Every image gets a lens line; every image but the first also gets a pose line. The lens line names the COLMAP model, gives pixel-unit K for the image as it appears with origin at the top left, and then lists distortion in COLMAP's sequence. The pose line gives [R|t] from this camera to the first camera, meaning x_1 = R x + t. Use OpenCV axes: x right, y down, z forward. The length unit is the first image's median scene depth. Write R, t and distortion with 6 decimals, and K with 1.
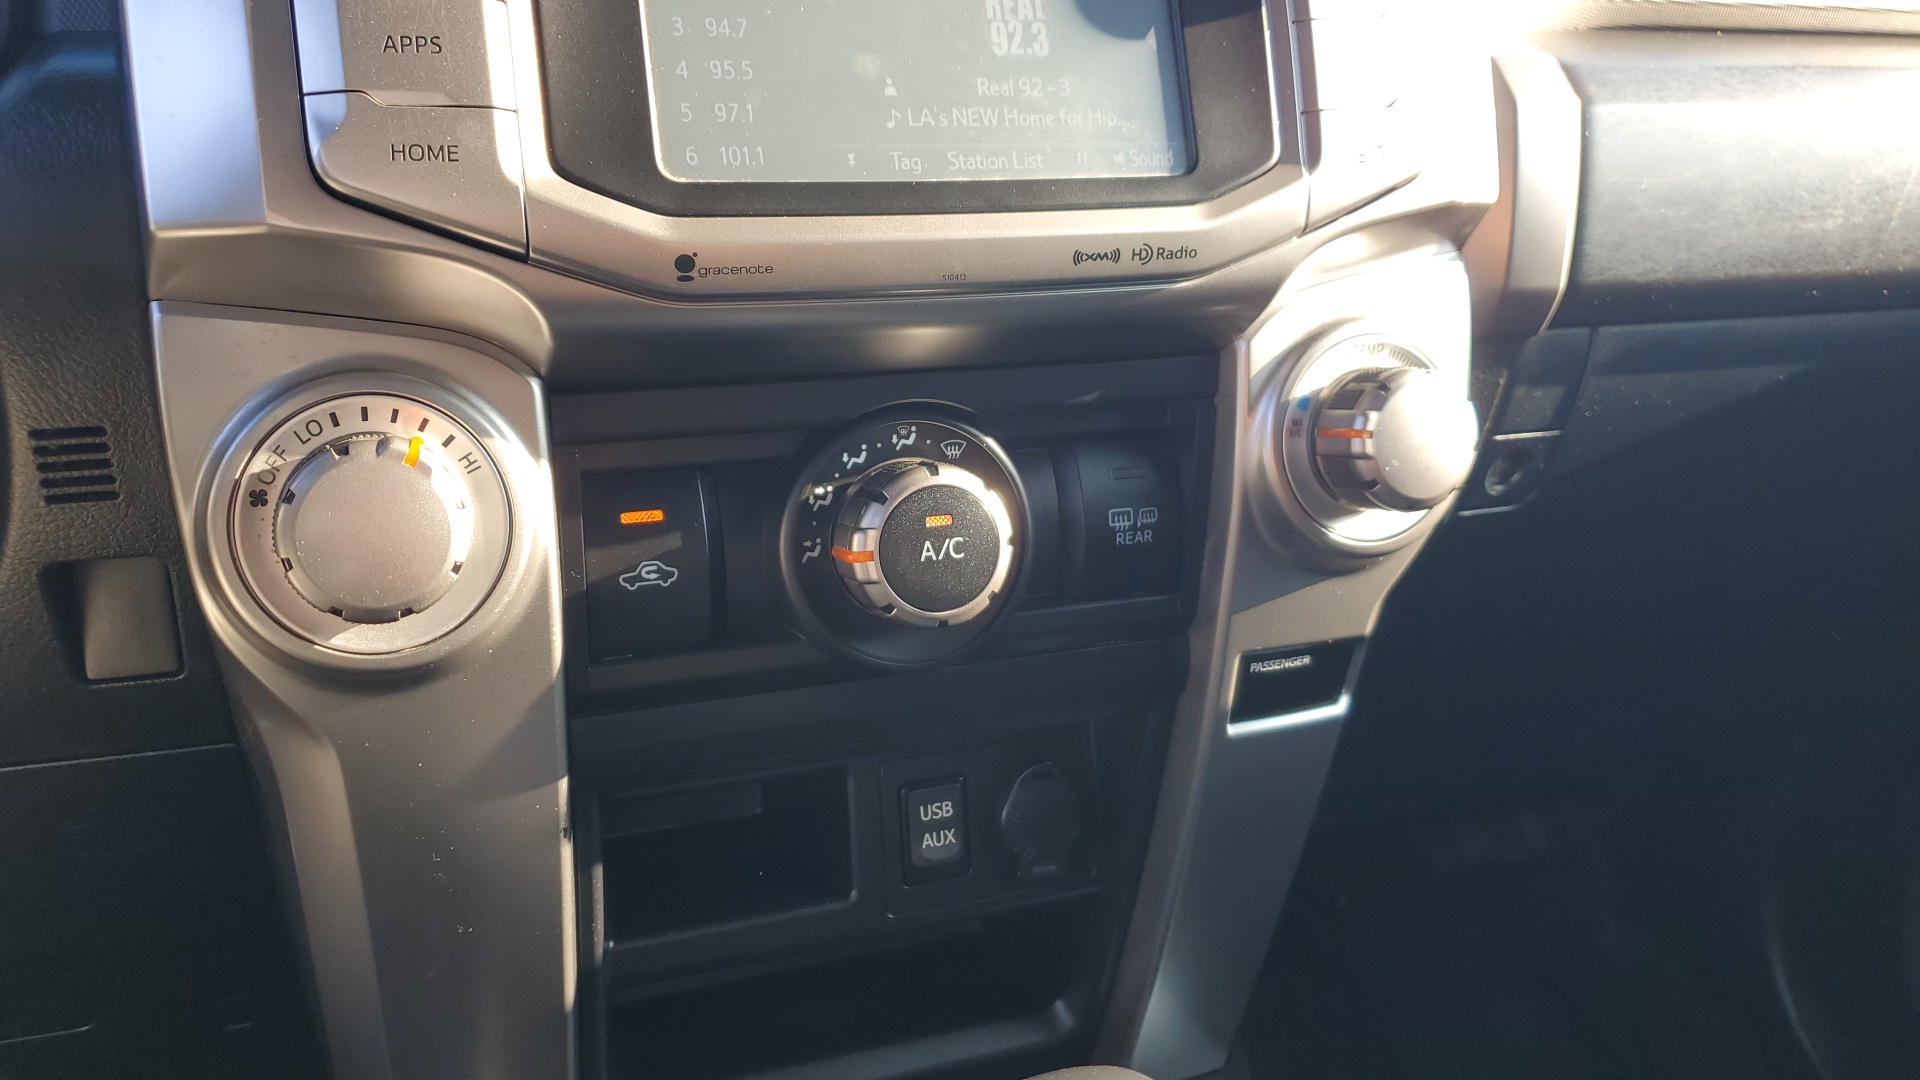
lens RADIAL K [[1504.4, 0, 949.0], [0, 1504.4, 535.4], [0, 0, 1]] dist [0.048004, -0.071989]
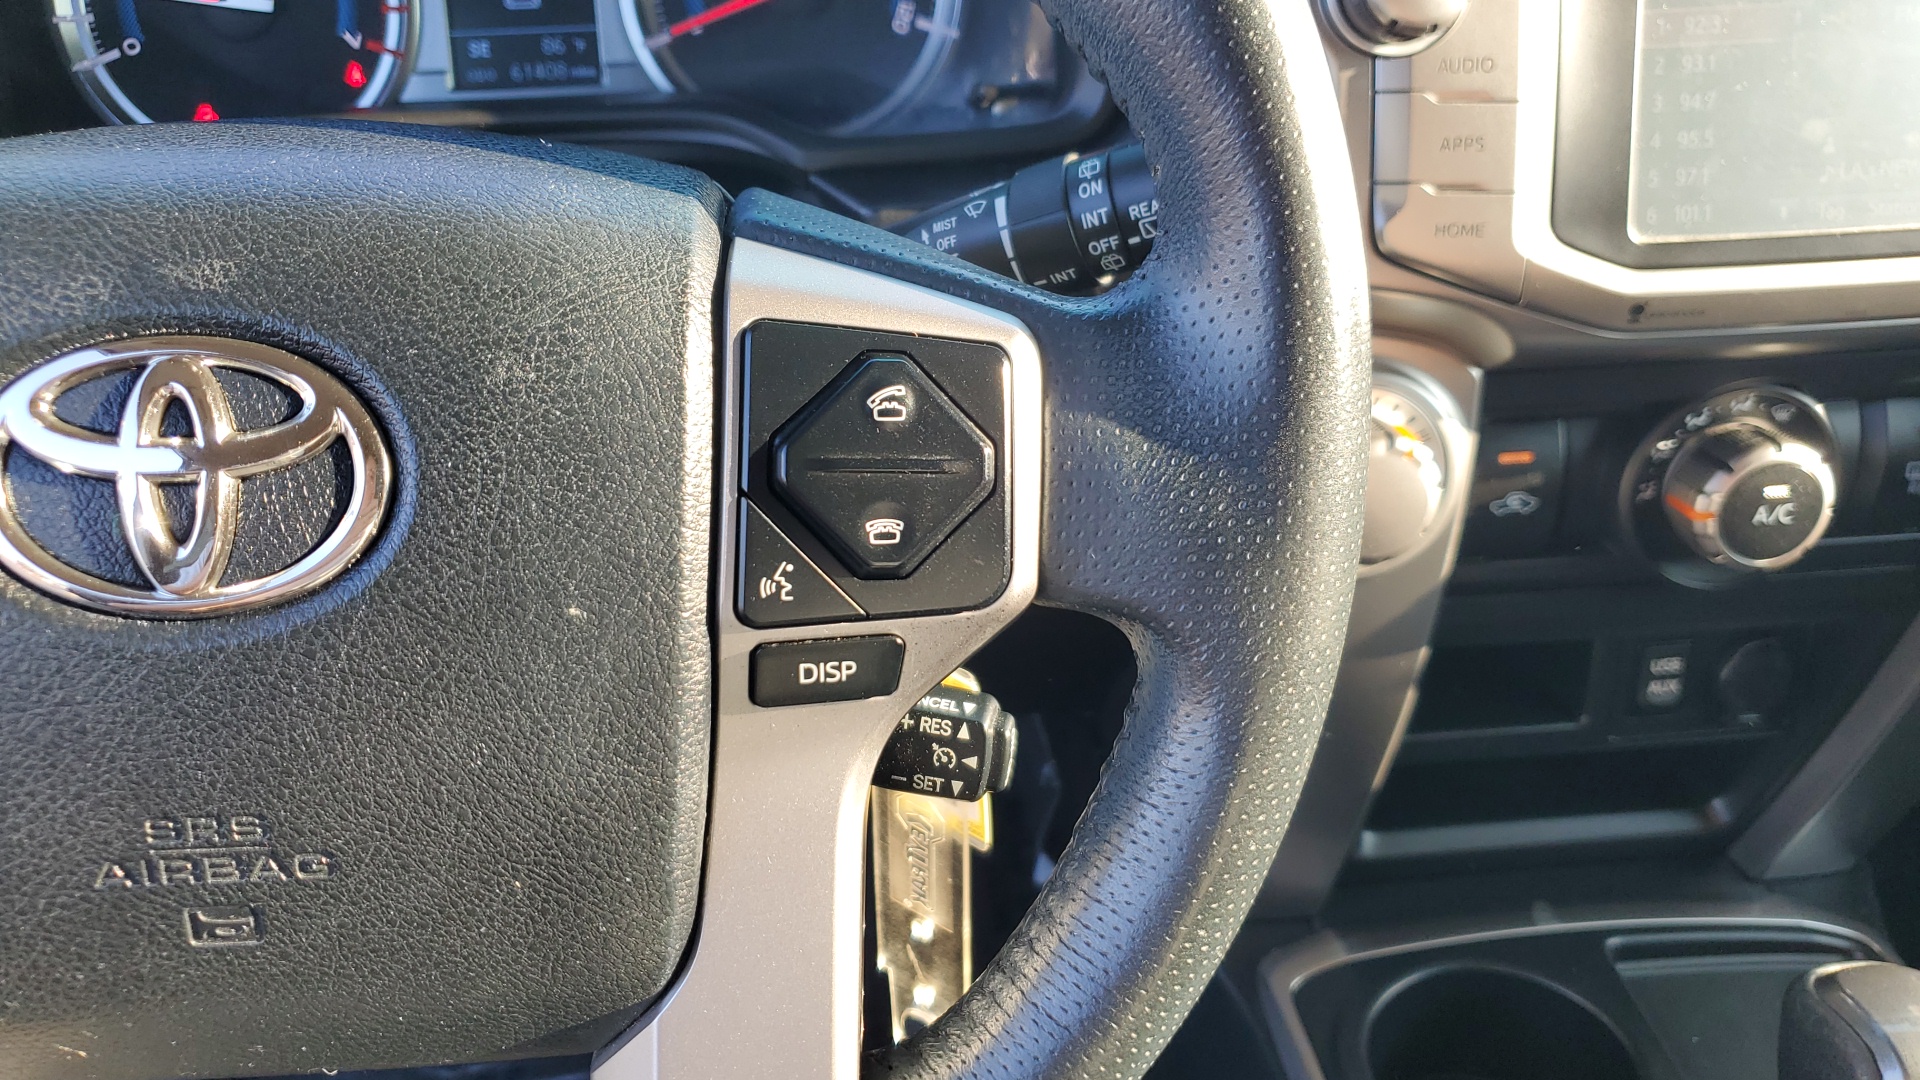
lens RADIAL K [[1504.4, 0, 953.1], [0, 1504.4, 534.4], [0, 0, 1]] dist [0.048004, -0.071989]
pose [[0.962124, 0.123561, -0.243001, -0.340616], [-0.051635, 0.957846, 0.282604, -0.284883], [0.267677, -0.259352, 0.927947, -0.309299]]
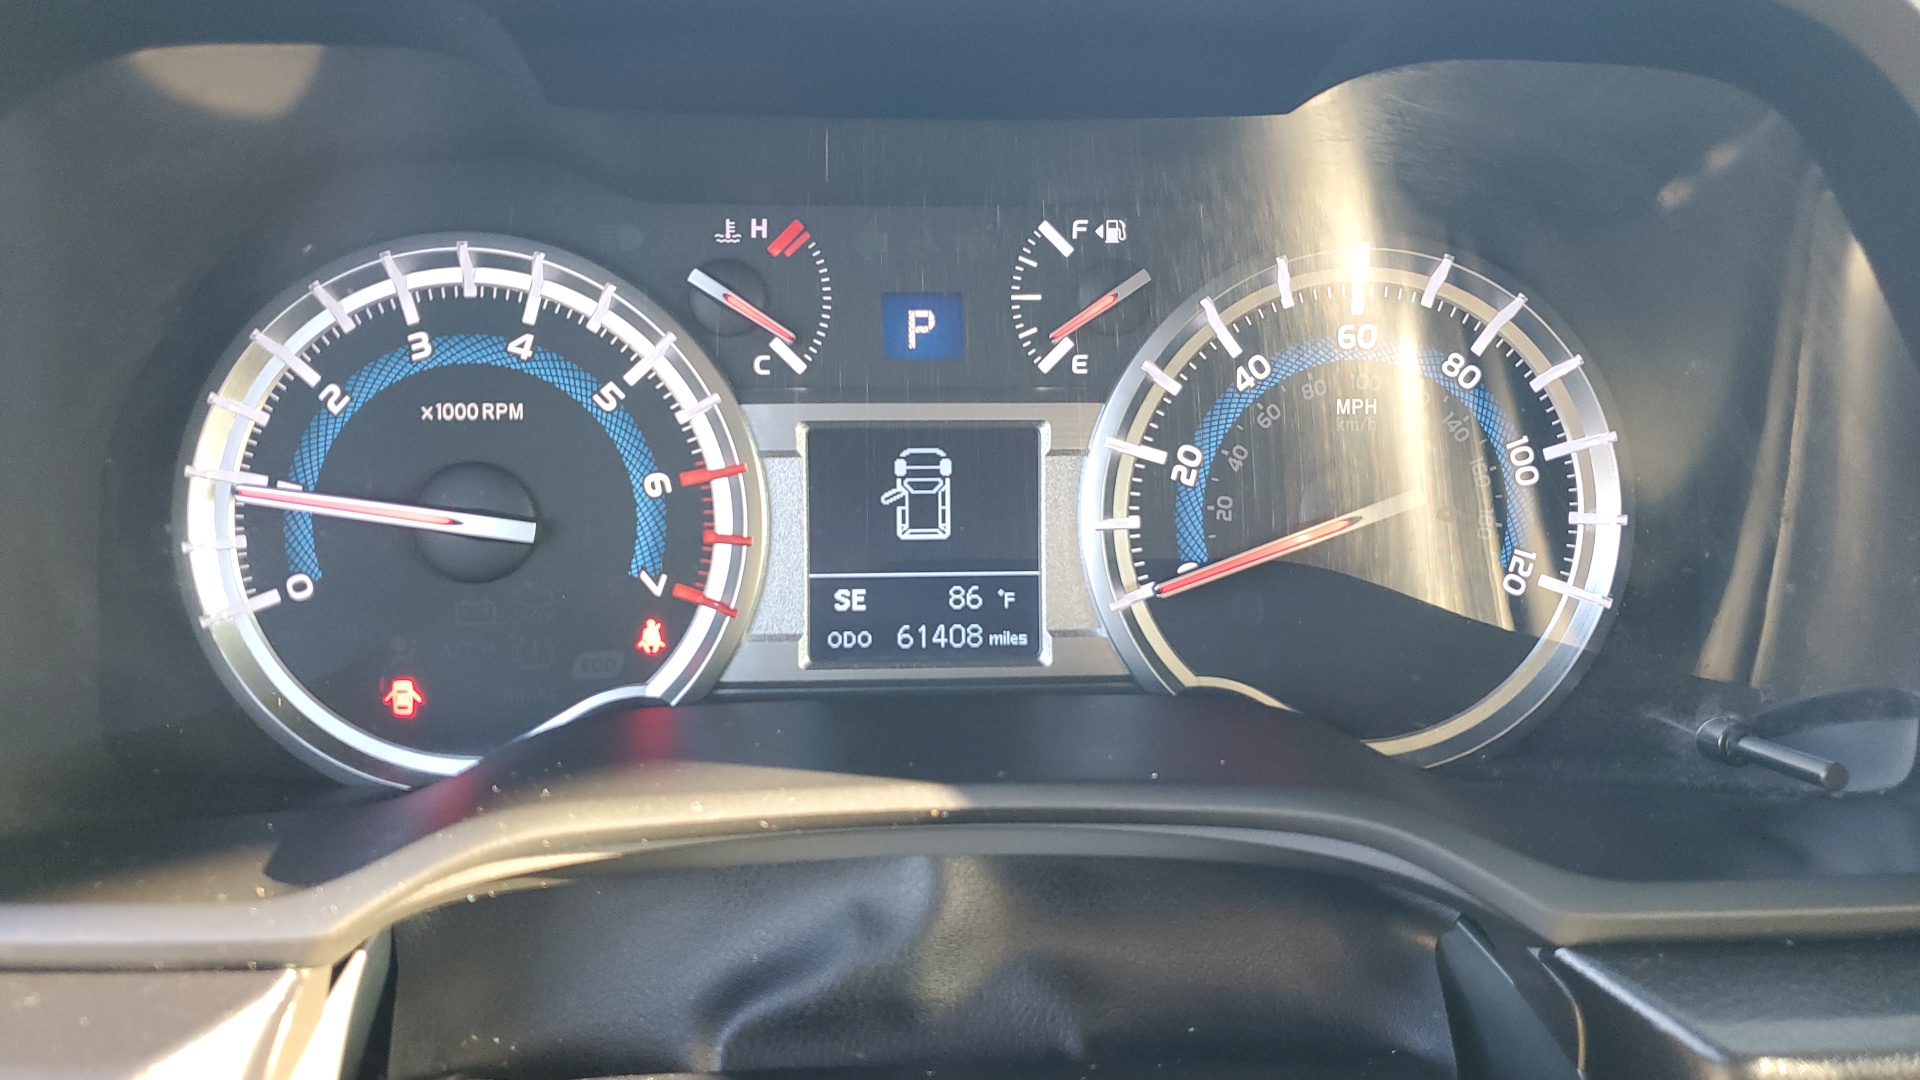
lens RADIAL K [[1504.4, 0, 944.9], [0, 1504.4, 536.9], [0, 0, 1]] dist [0.048004, -0.071989]
pose [[0.954026, 0.114117, -0.277149, -0.848892], [-0.085260, 0.989808, 0.114067, -0.431386], [0.287341, -0.085193, 0.954032, 0.159348]]
